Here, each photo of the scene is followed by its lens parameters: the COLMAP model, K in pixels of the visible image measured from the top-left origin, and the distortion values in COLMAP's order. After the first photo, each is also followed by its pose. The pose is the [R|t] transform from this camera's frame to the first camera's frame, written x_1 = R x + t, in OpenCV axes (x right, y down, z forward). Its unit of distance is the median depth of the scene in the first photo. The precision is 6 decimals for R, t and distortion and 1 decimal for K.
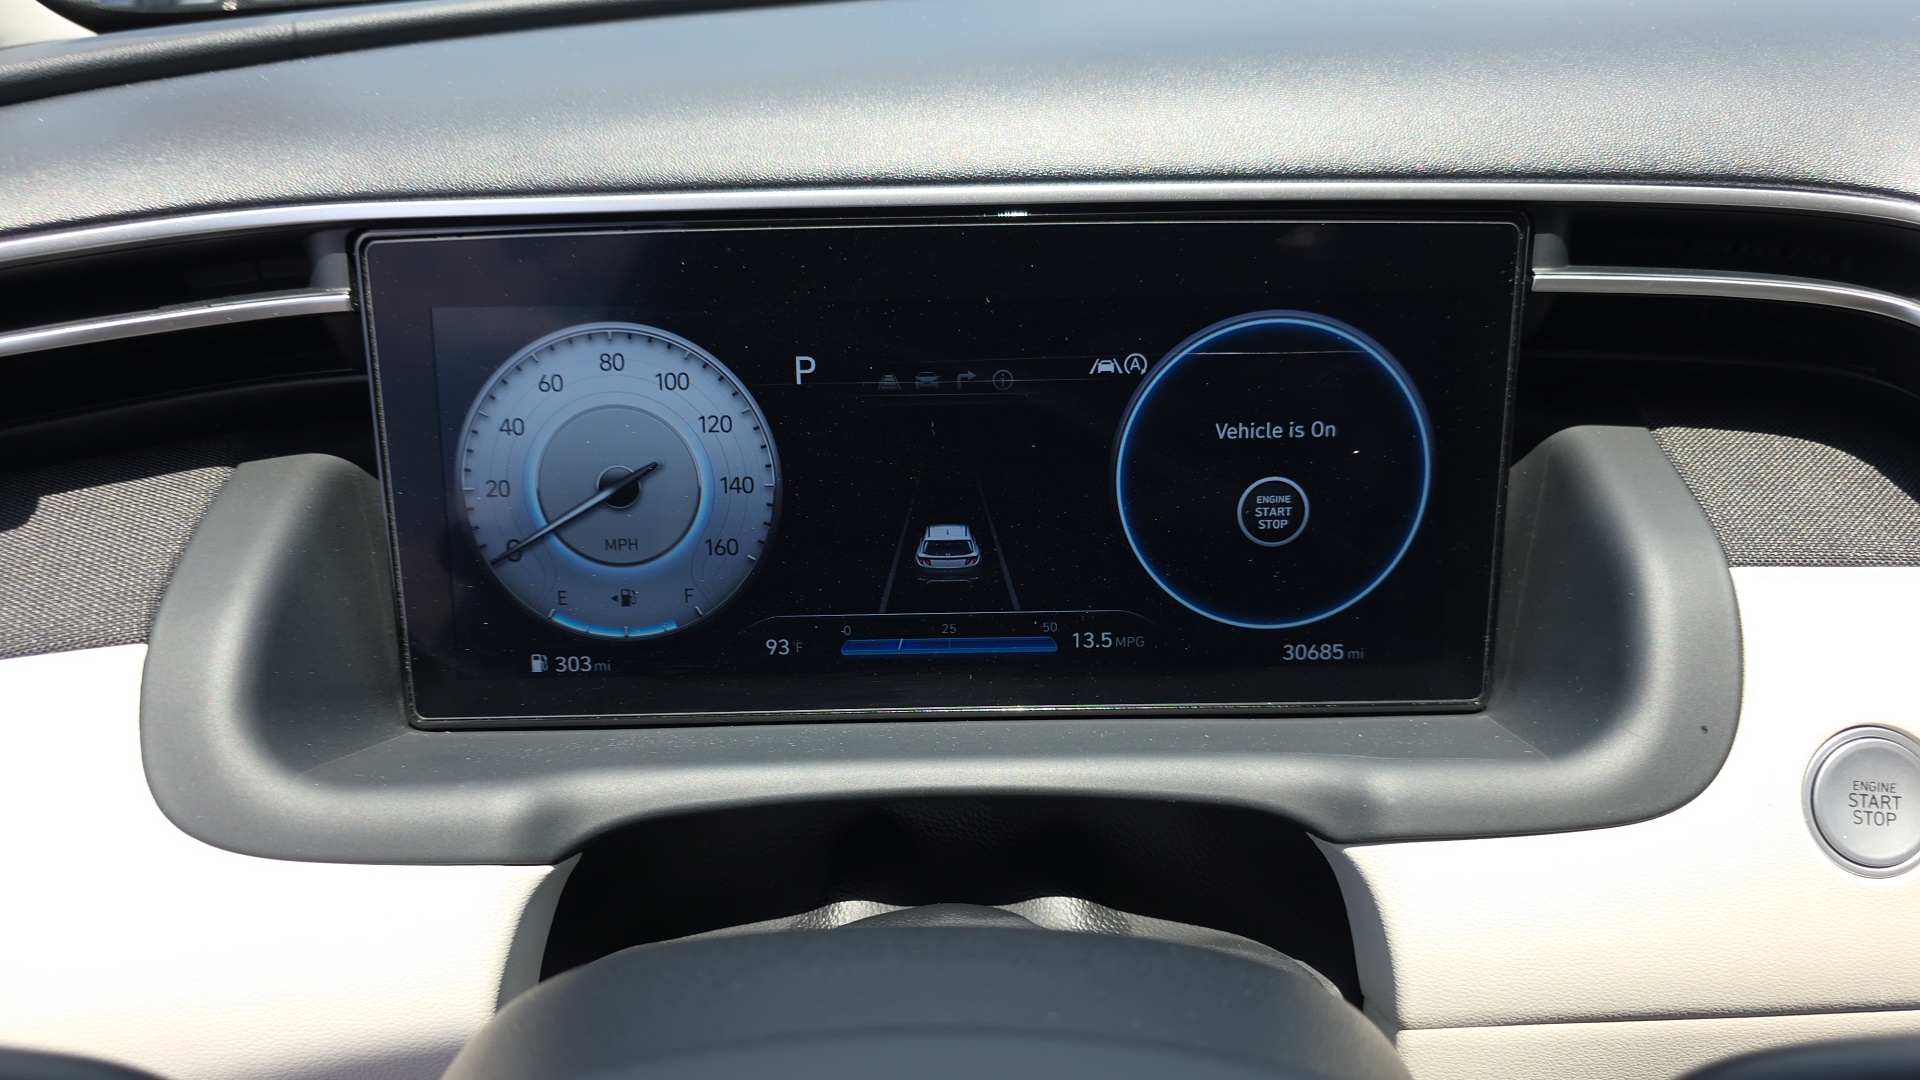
lens RADIAL K [[1312.1, 0, 945.2], [0, 1312.1, 507.9], [0, 0, 1]] dist [0.041353, -0.052042]
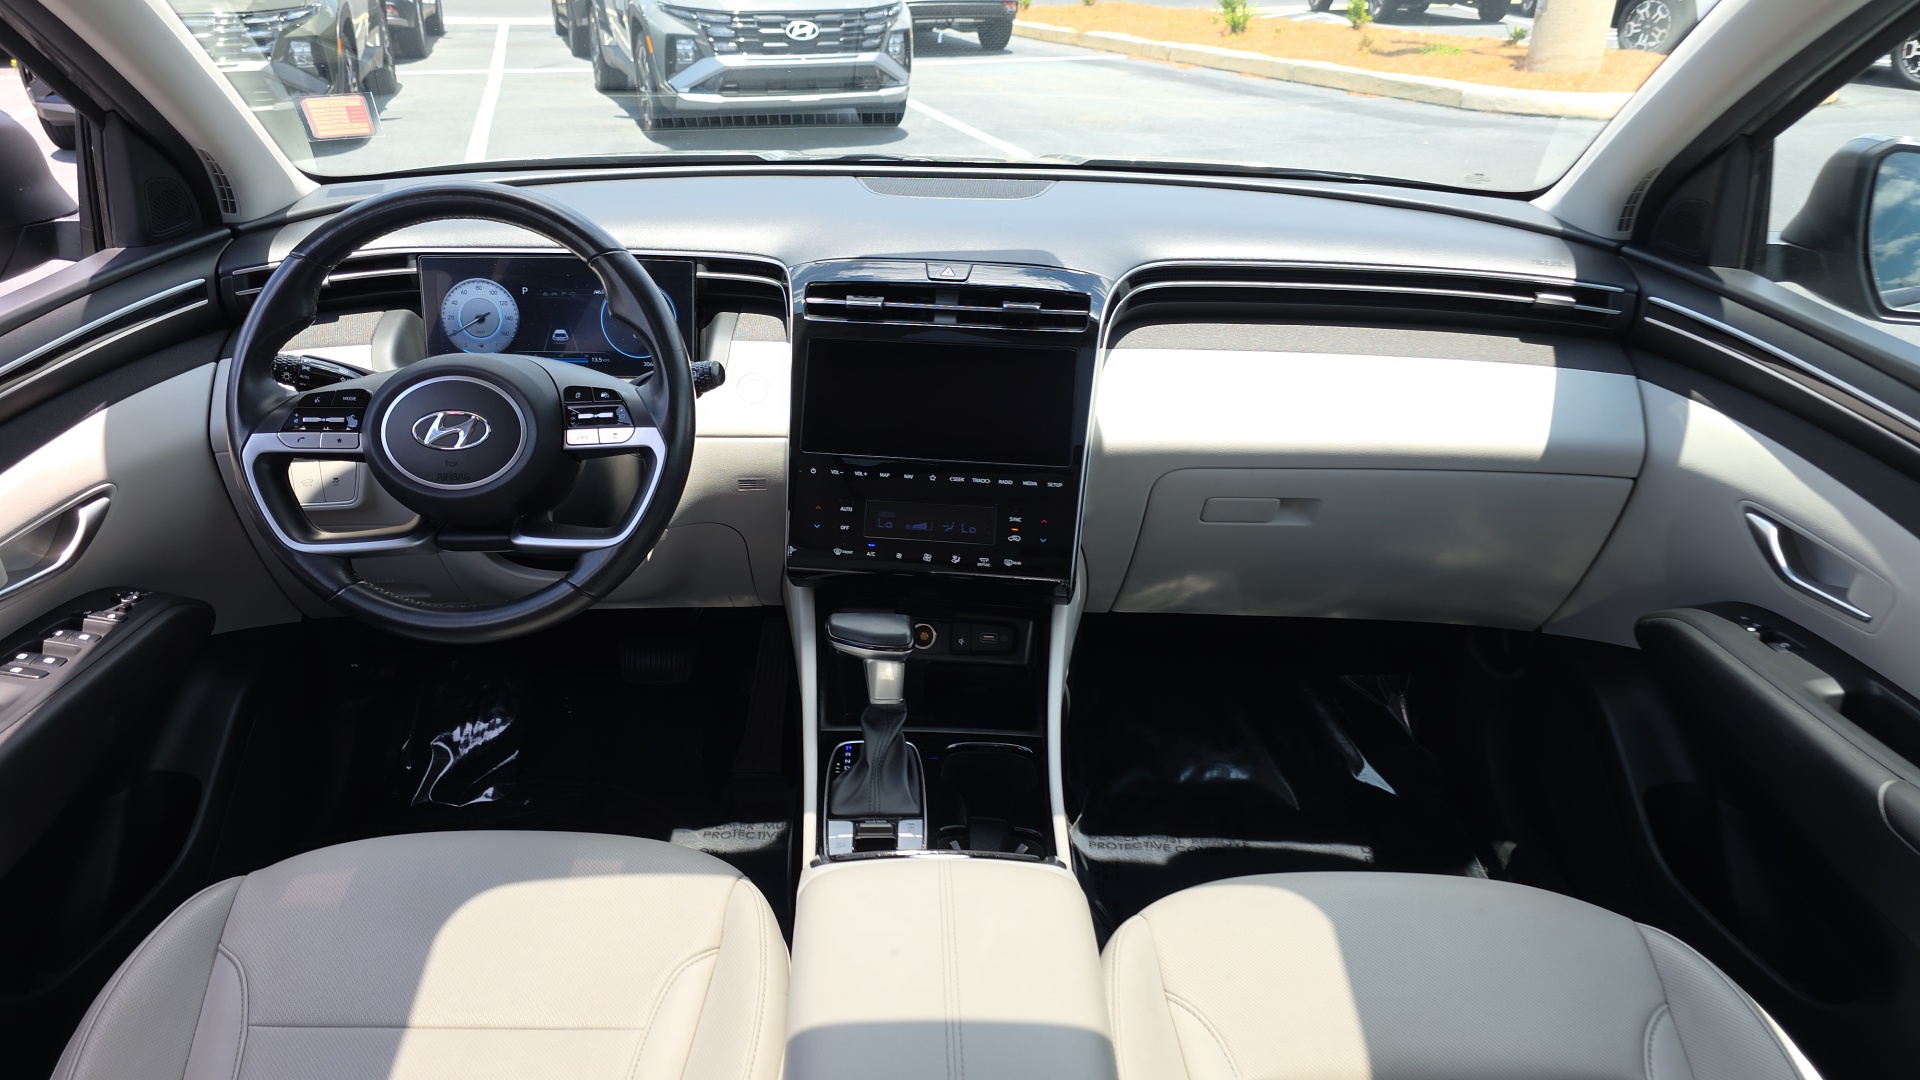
lens RADIAL K [[1312.1, 0, 935.8], [0, 1312.1, 537.9], [0, 0, 1]] dist [0.041353, -0.052042]
pose [[0.999518, 0.024381, 0.019213, 1.128170], [-0.024578, 0.999647, 0.010046, 0.601439], [-0.018961, -0.010513, 0.999765, -3.201463]]
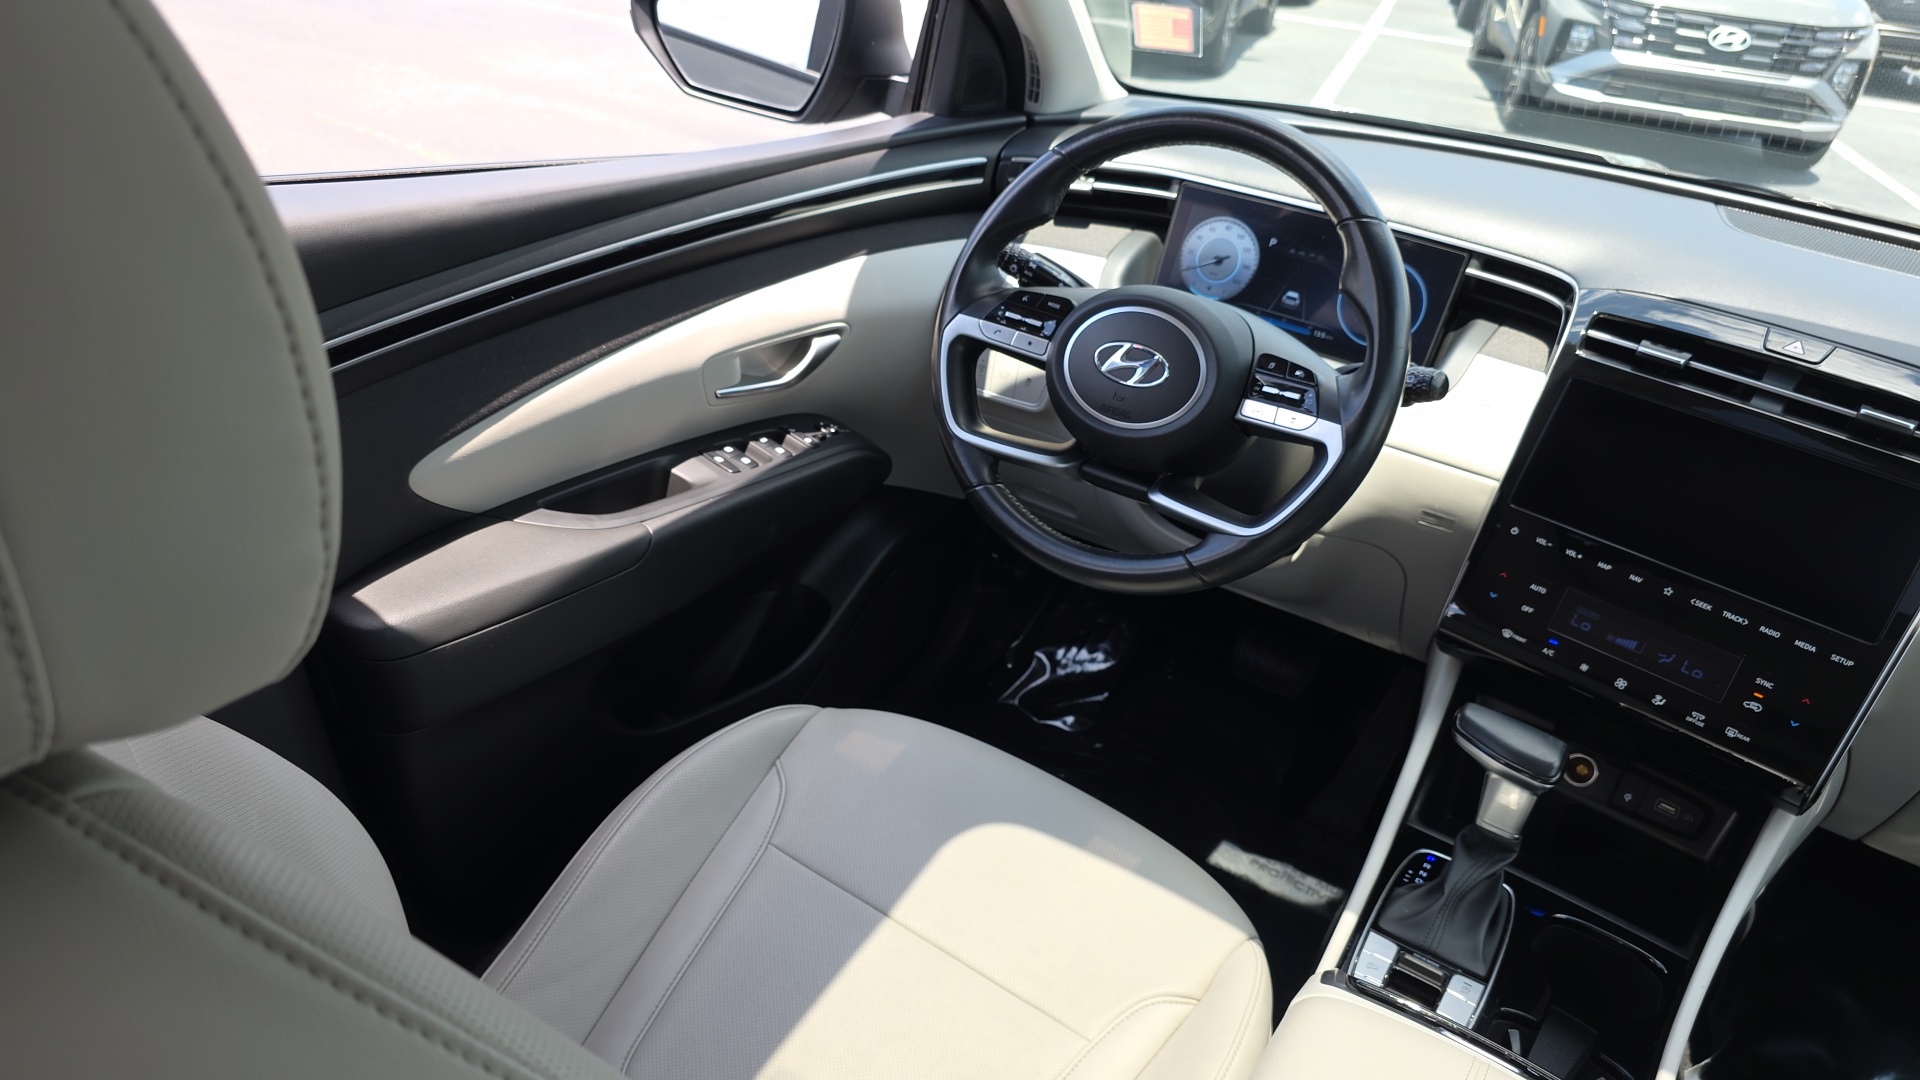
lens RADIAL K [[1312.1, 0, 939.0], [0, 1312.1, 535.1], [0, 0, 1]] dist [0.041353, -0.052042]
pose [[0.812351, 0.365327, -0.454557, 1.161607], [-0.345076, 0.929482, 0.130330, 0.524873], [0.470115, 0.050983, 0.881131, -2.812886]]
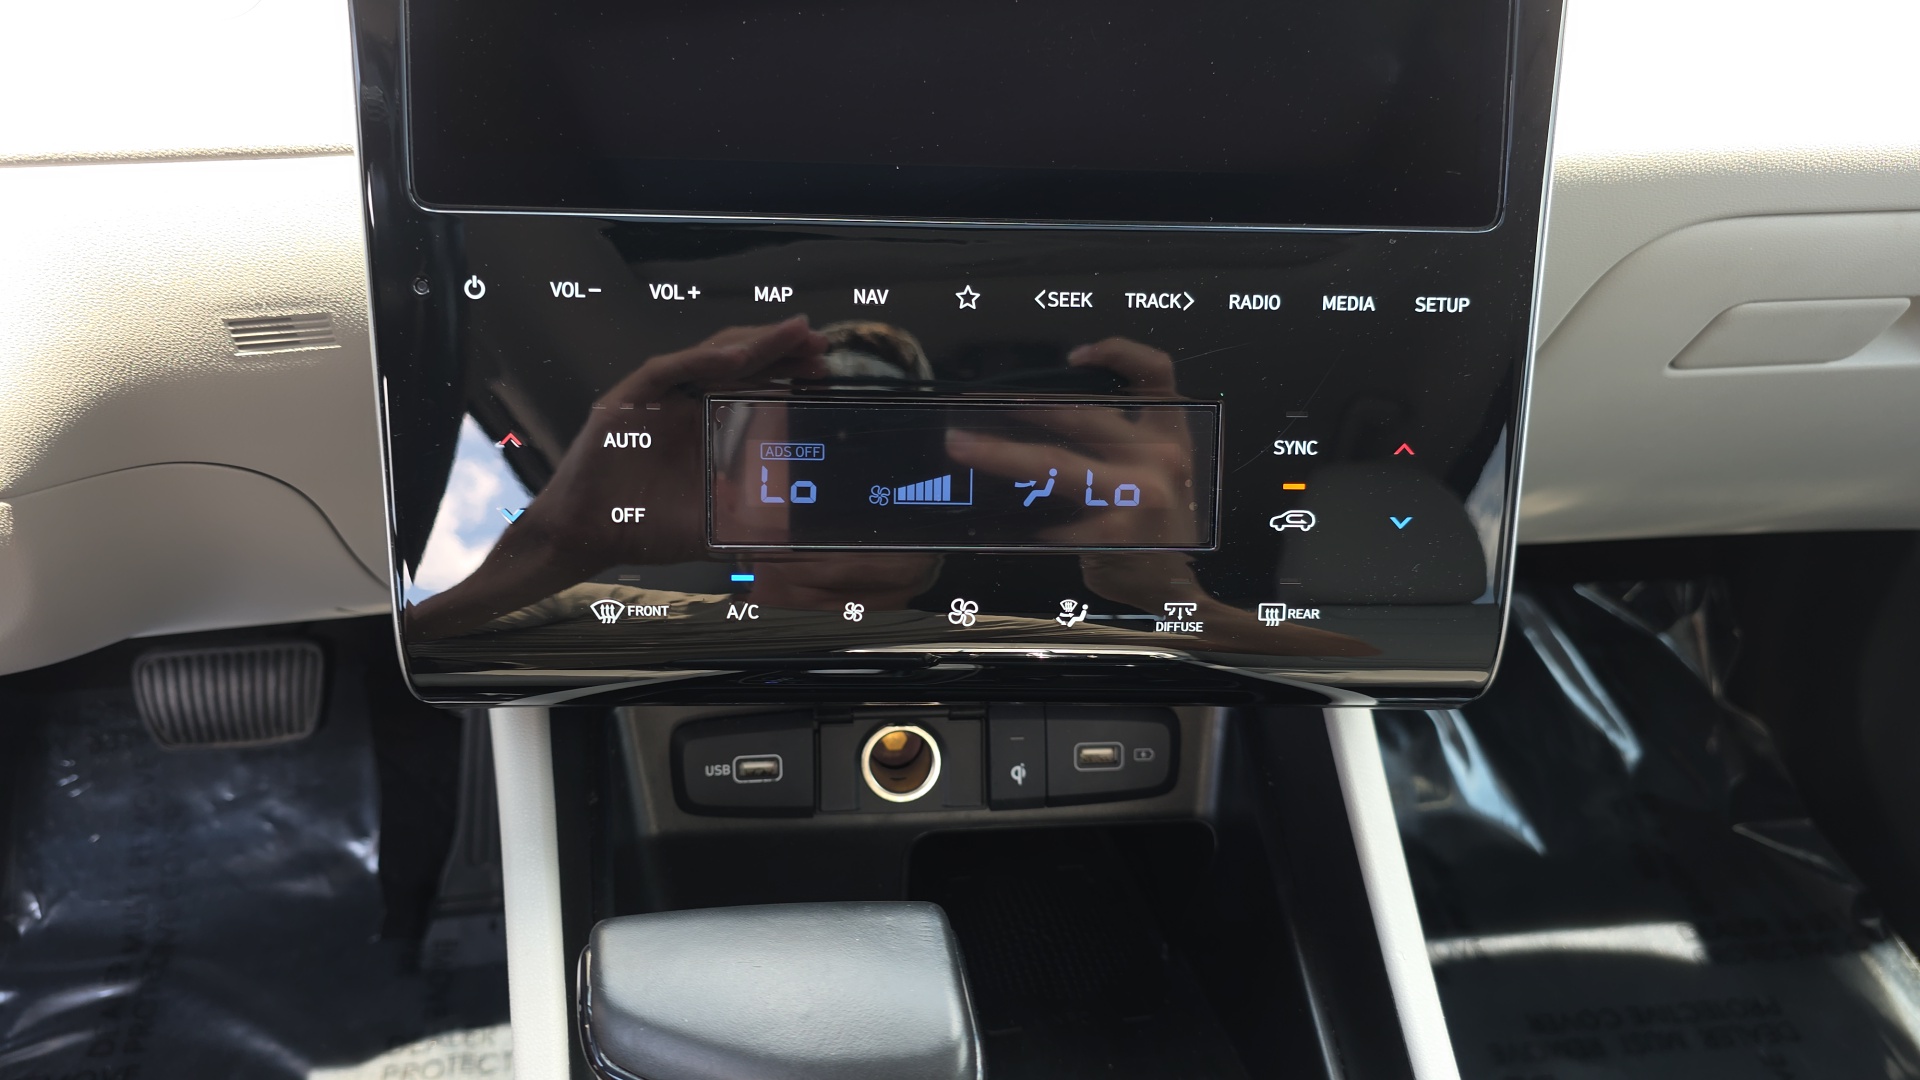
lens RADIAL K [[1312.1, 0, 935.3], [0, 1312.1, 550.2], [0, 0, 1]] dist [0.041353, -0.052042]
pose [[0.986559, -0.053425, 0.154426, 1.003701], [0.019783, 0.977141, 0.211670, 0.438875], [-0.162204, -0.205770, 0.965064, -0.312519]]
